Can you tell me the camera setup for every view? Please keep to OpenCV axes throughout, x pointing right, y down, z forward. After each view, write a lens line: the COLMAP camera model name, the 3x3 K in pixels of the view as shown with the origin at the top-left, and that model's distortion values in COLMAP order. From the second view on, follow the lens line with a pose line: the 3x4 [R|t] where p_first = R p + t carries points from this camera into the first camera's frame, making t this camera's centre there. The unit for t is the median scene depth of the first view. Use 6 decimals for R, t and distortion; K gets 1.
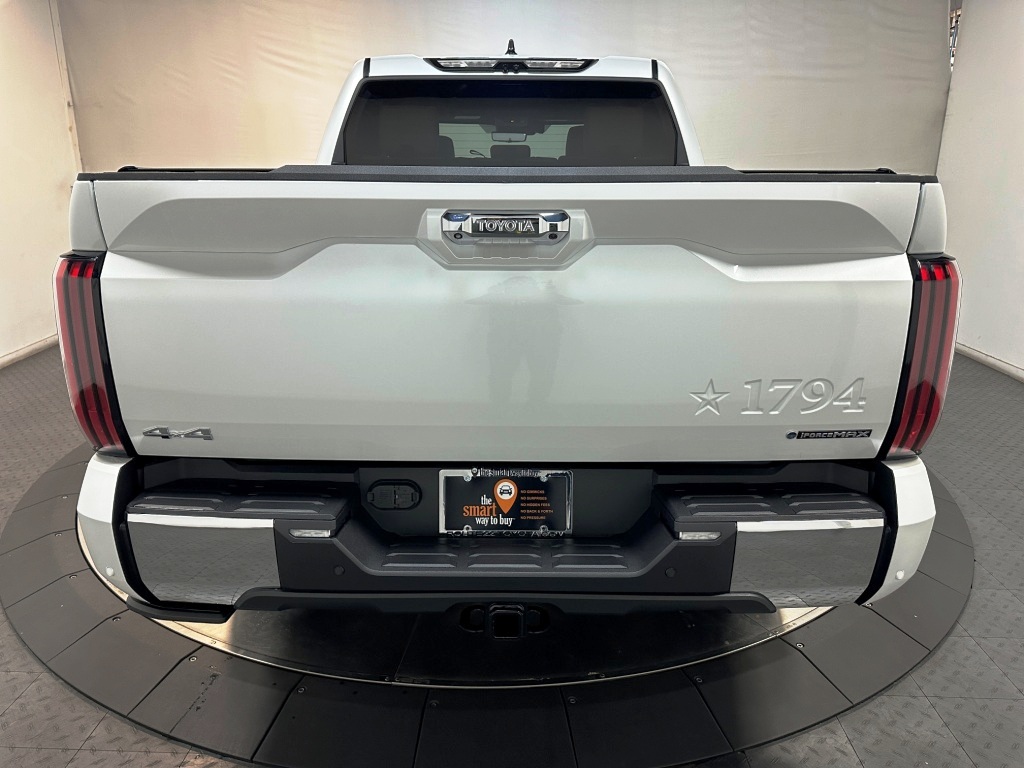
lens RADIAL K [[727.0, 0, 510.3], [0, 727.0, 379.5], [0, 0, 1]] dist [0.070332, -0.084681]
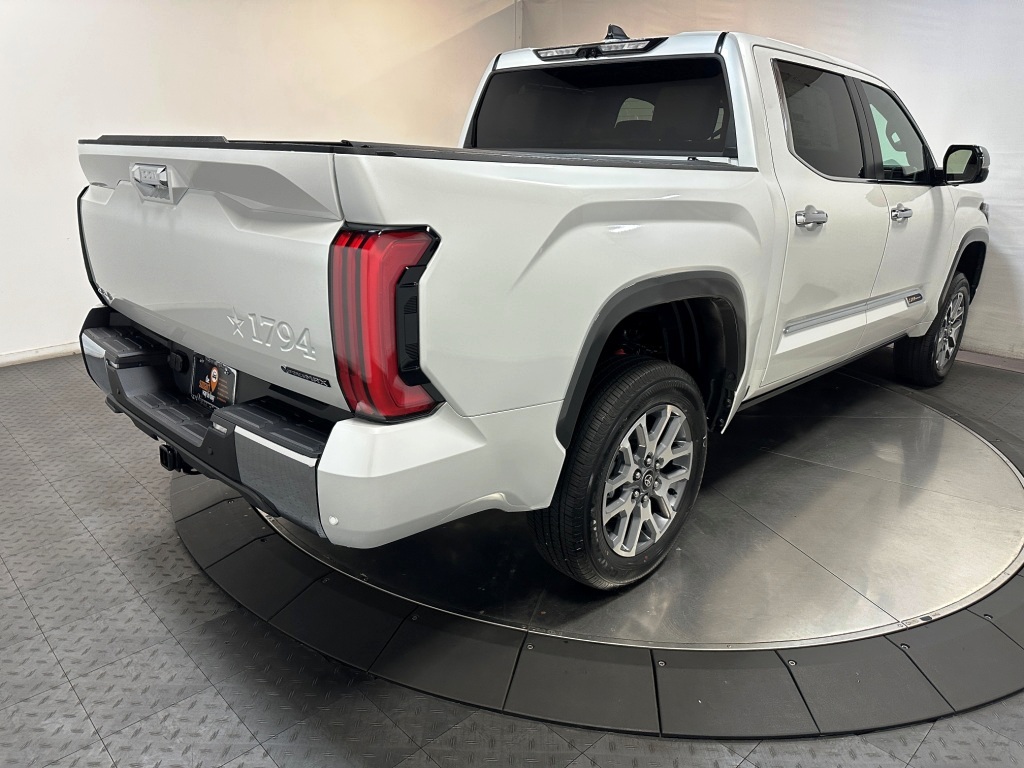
lens RADIAL K [[727.0, 0, 508.5], [0, 727.0, 382.1], [0, 0, 1]] dist [0.070332, -0.084681]
pose [[0.712399, 0.223848, -0.665116, 1.075903], [-0.215869, 0.971709, 0.095818, -0.070883], [0.667749, 0.075317, 0.740567, 0.282539]]
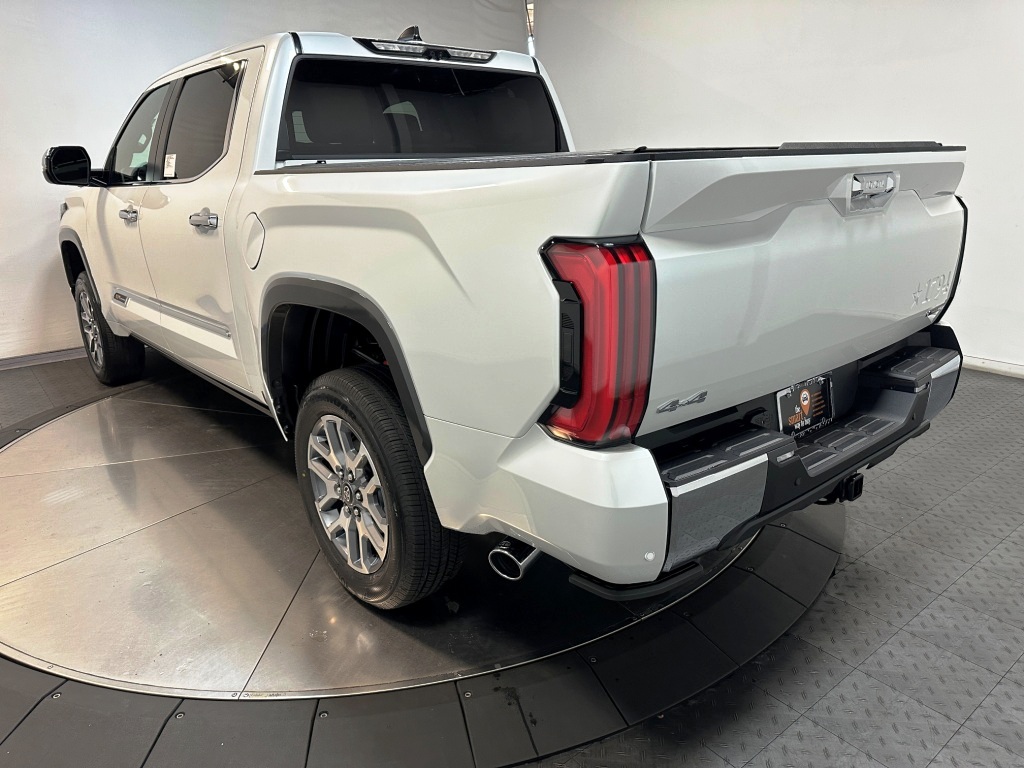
lens RADIAL K [[727.0, 0, 516.3], [0, 727.0, 381.7], [0, 0, 1]] dist [0.070332, -0.084681]
pose [[0.755898, -0.207984, 0.620775, -0.961084], [0.201152, 0.976113, 0.082101, -0.067491], [-0.623022, 0.062810, 0.779678, 0.251549]]
